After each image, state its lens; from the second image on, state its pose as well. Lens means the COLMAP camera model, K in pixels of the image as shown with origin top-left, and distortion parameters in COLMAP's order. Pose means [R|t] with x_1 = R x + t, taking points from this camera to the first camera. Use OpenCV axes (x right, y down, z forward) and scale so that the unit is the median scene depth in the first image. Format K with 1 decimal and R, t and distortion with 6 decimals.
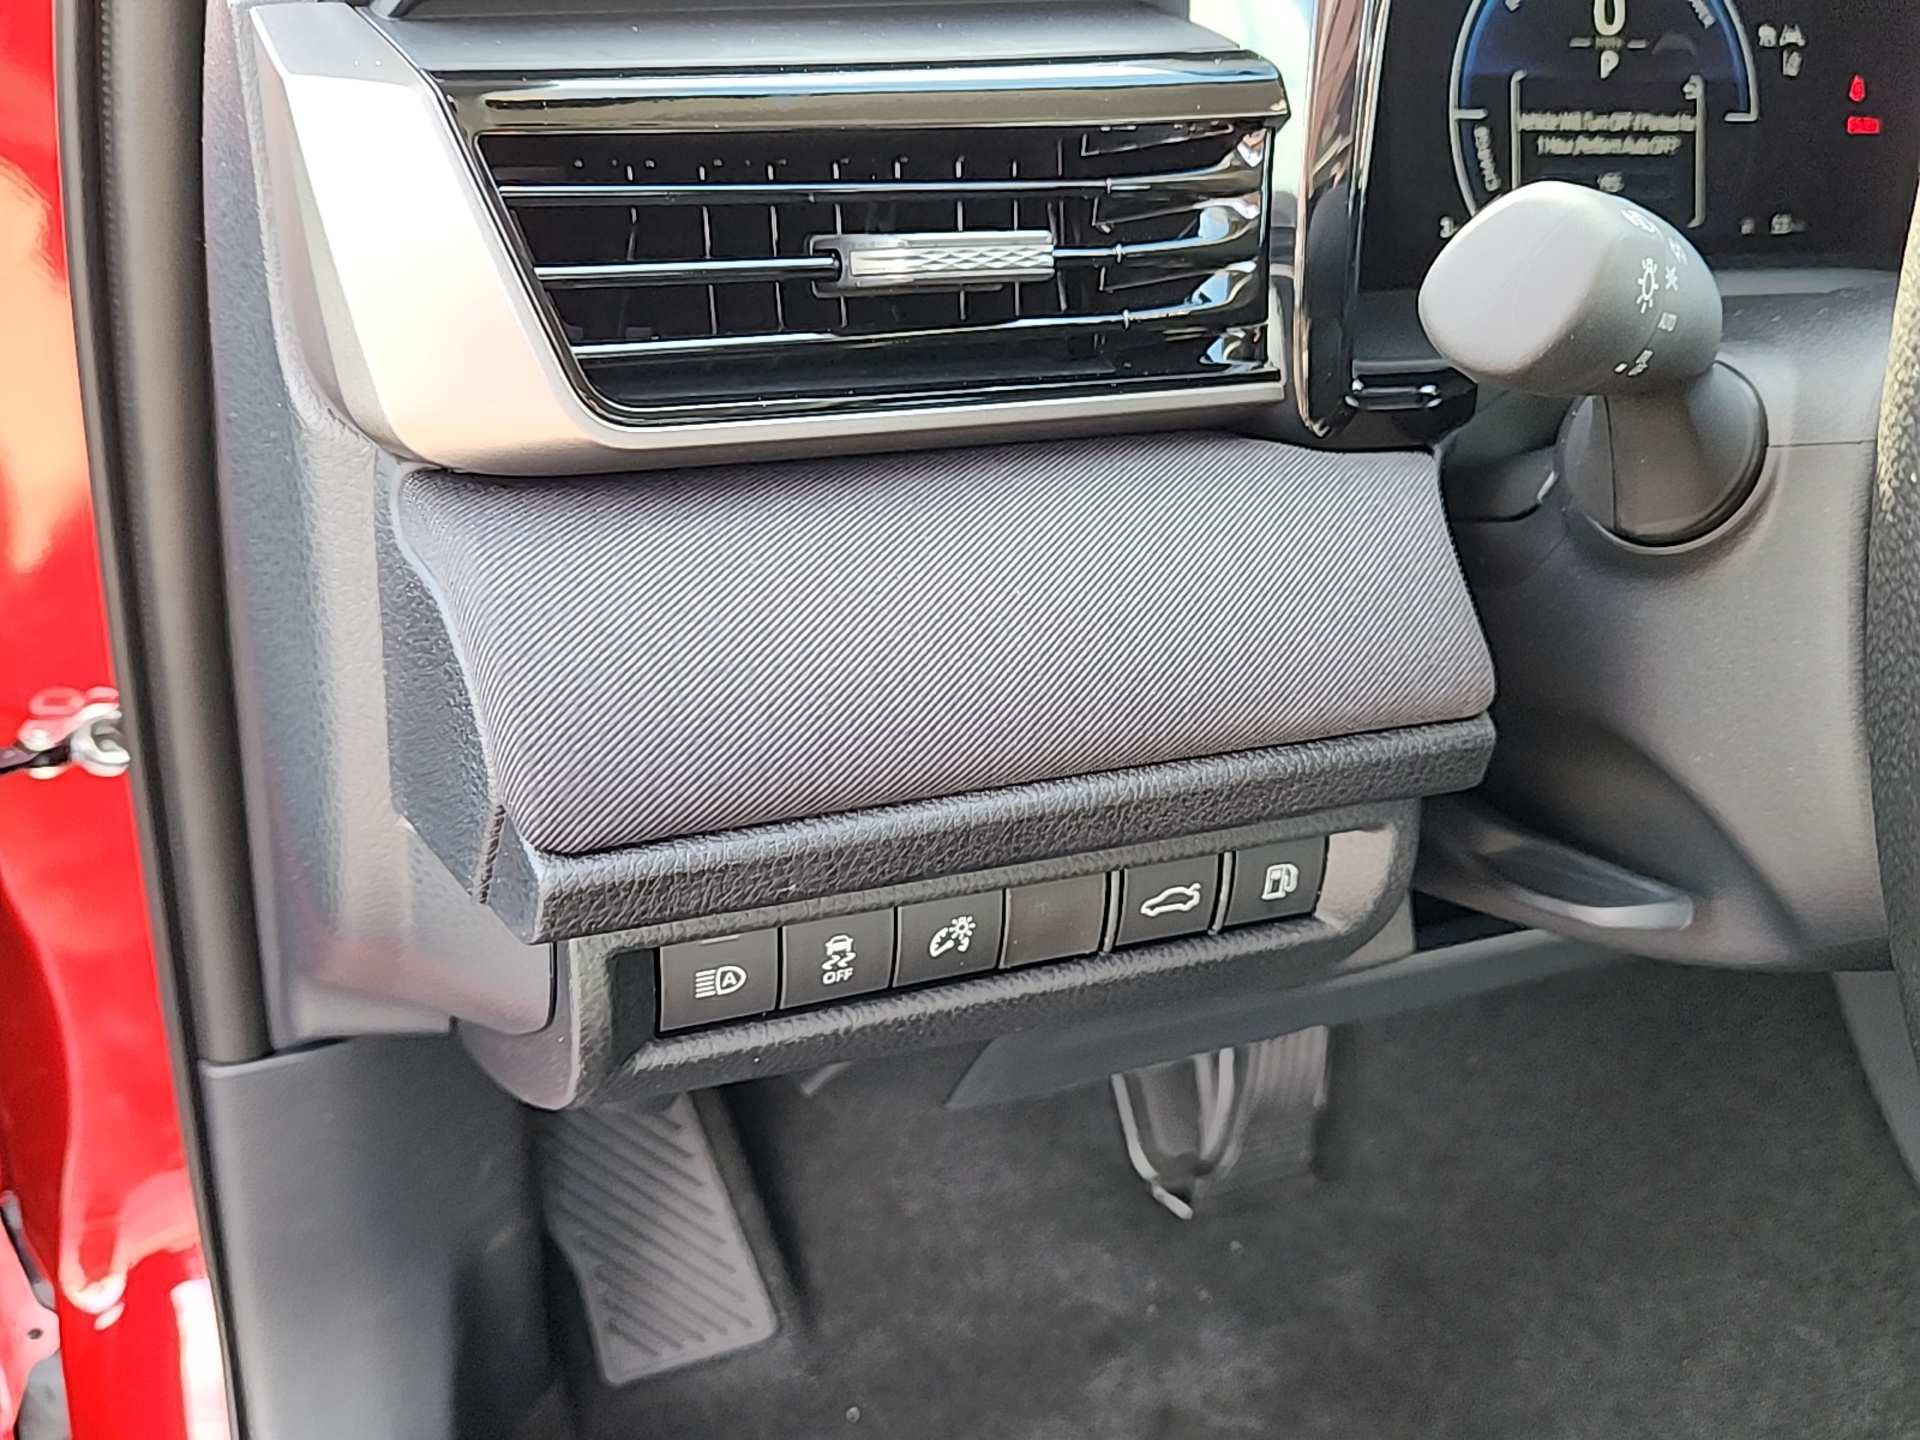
lens RADIAL K [[1700.2, 0, 960.0], [0, 1700.2, 720.0], [0, 0, 1]] dist [0.001535, -0.000397]
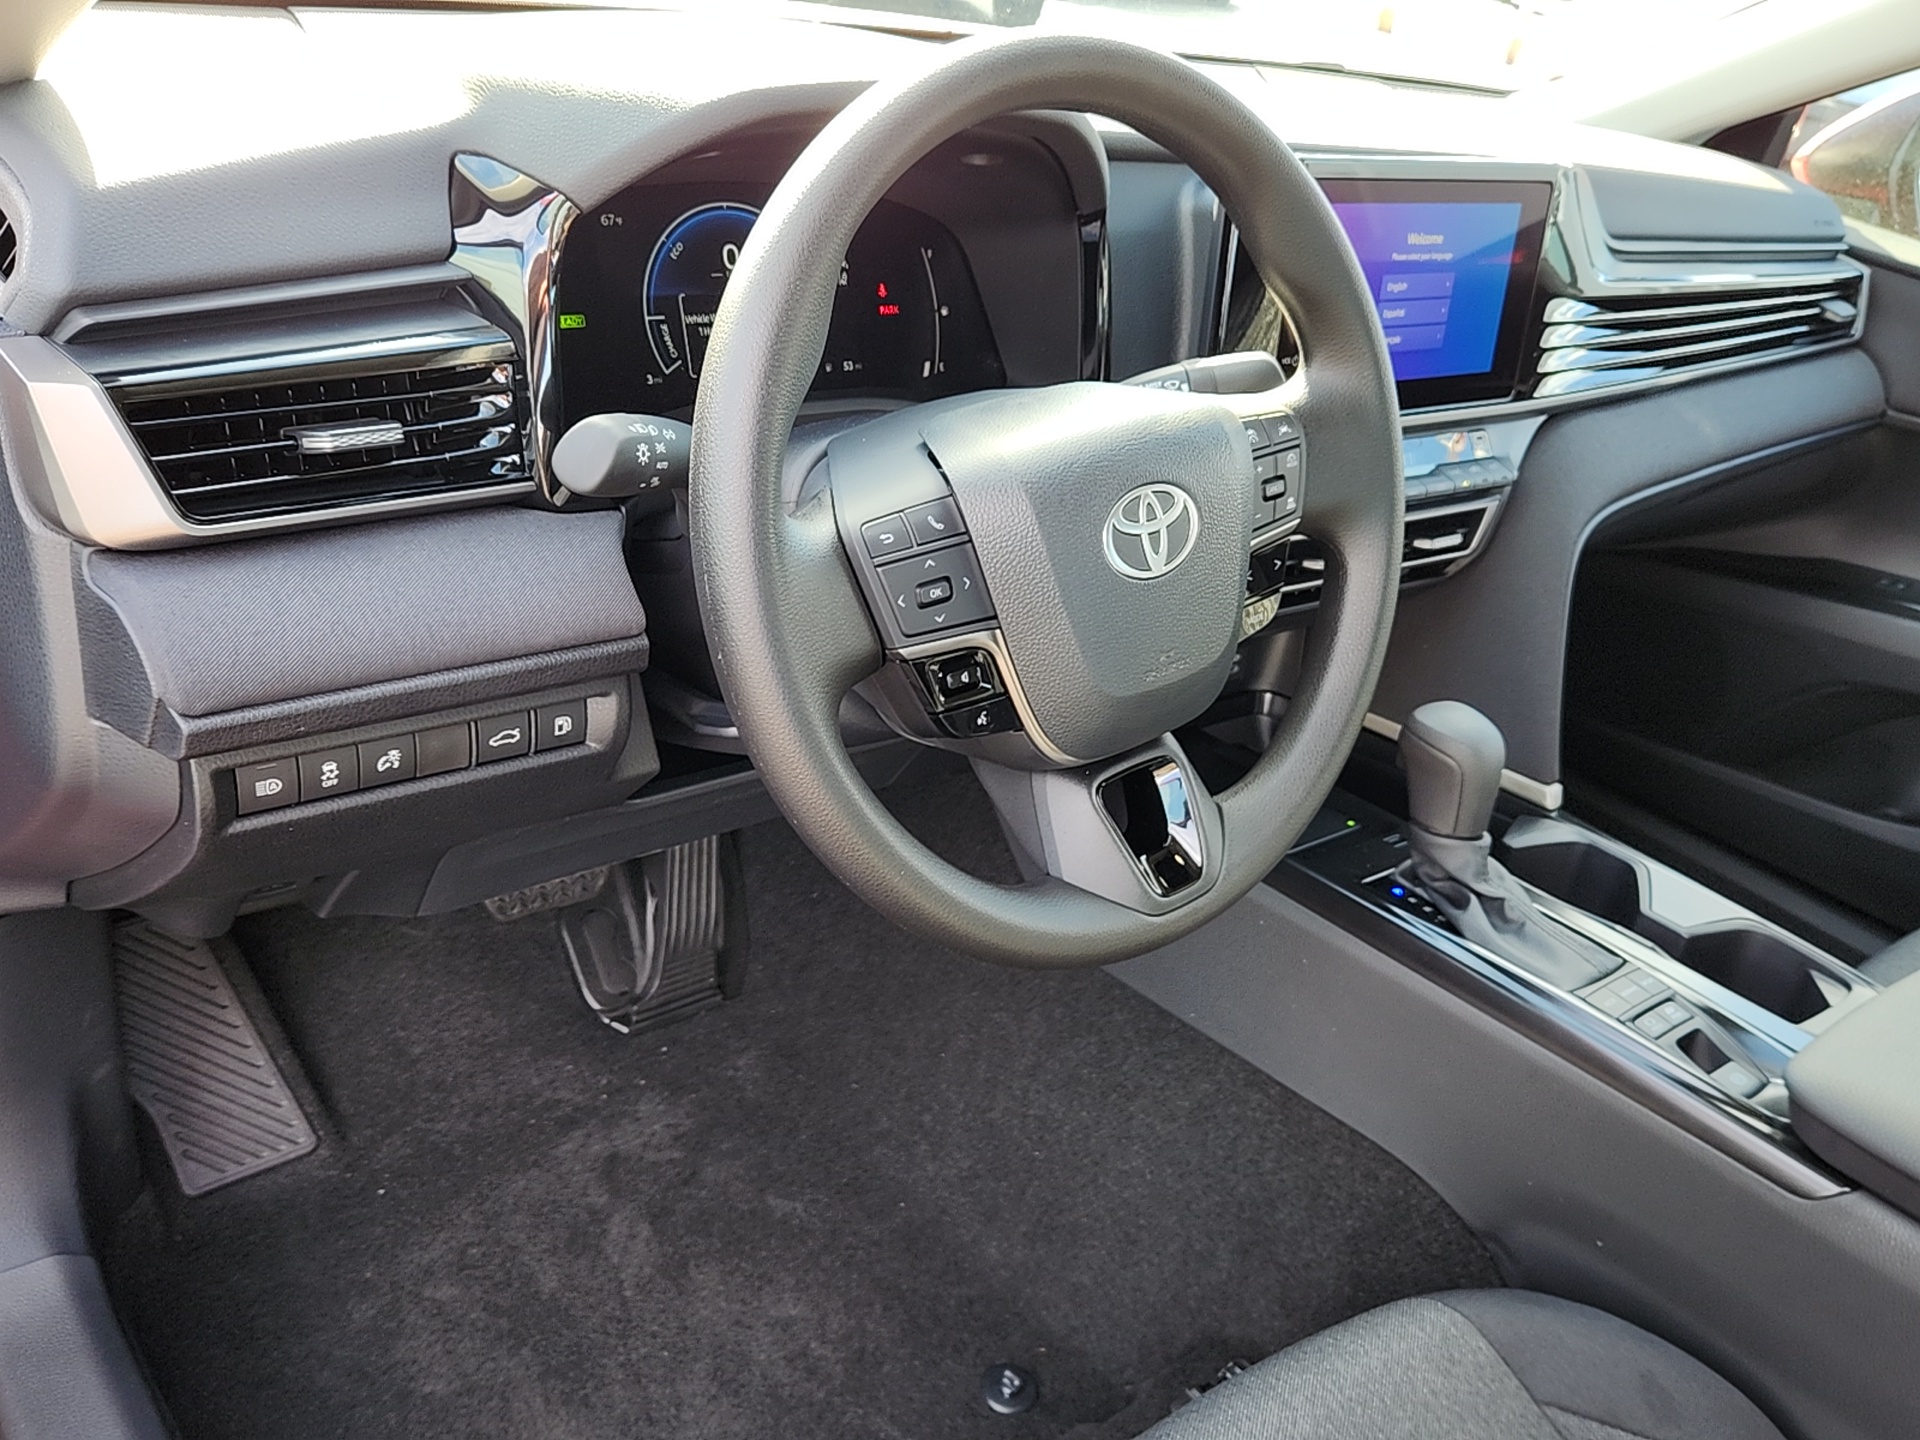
lens RADIAL K [[1553.9, 0, 956.8], [0, 1553.9, 732.0], [0, 0, 1]] dist [0.075207, -0.136594]
pose [[0.948330, -0.090122, 0.304217, 0.070417], [0.084166, 0.995916, 0.032665, 0.085756], [-0.305918, -0.005372, 0.952043, -0.964722]]
